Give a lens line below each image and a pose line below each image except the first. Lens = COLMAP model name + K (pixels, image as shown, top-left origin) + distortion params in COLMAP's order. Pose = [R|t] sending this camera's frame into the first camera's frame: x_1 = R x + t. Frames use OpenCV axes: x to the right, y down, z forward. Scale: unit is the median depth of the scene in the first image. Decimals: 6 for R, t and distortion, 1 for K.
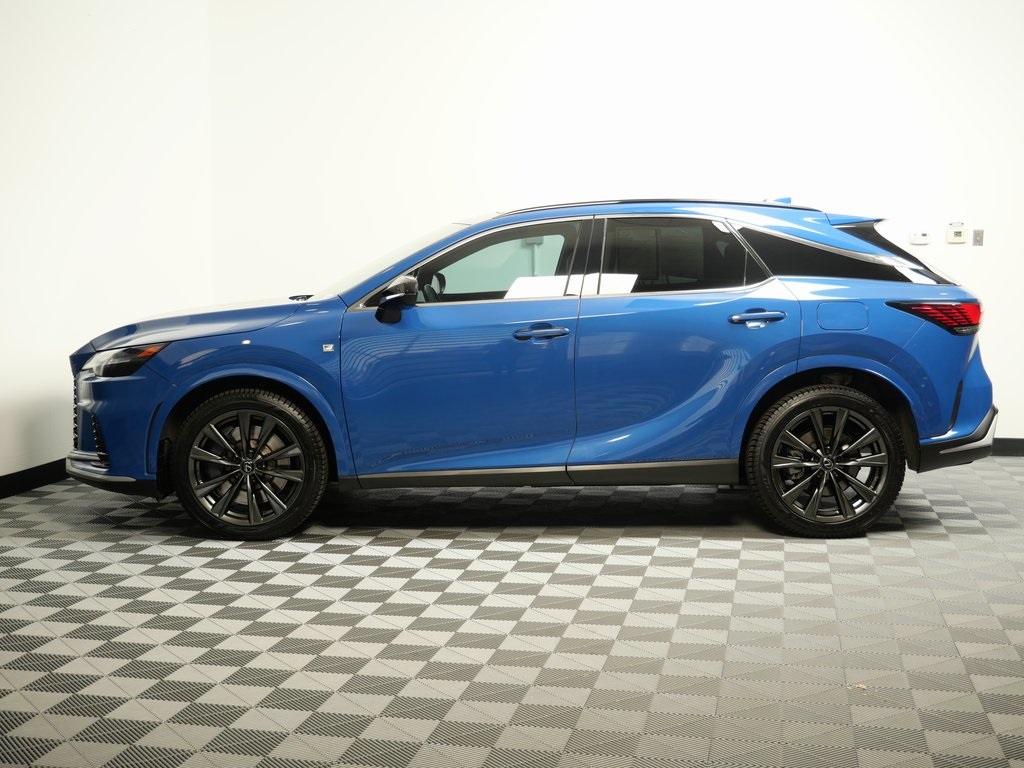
lens RADIAL K [[1316.2, 0, 512.1], [0, 1316.2, 383.4], [0, 0, 1]] dist [-0.056922, 0.000000]
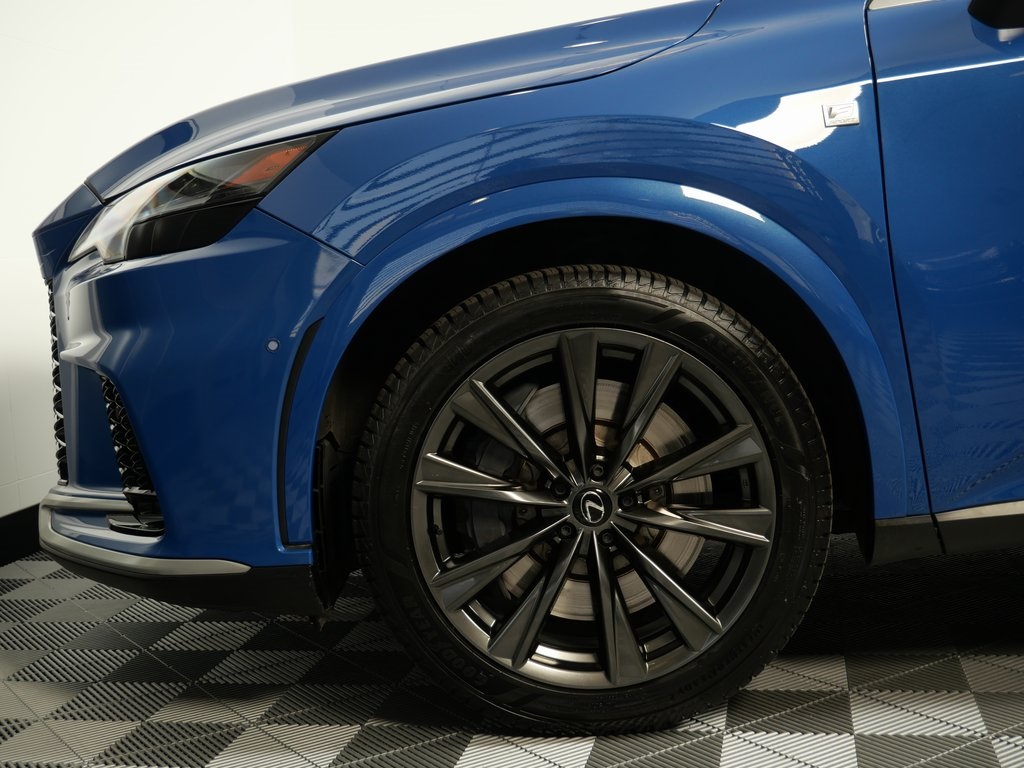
lens RADIAL K [[1316.2, 0, 511.9], [0, 1316.2, 384.6], [0, 0, 1]] dist [-0.056922, 0.000000]
pose [[0.998369, -0.056129, -0.010418, -0.214940], [0.056113, 0.998423, -0.001797, 0.032719], [0.010502, 0.001210, 0.999944, 0.672281]]
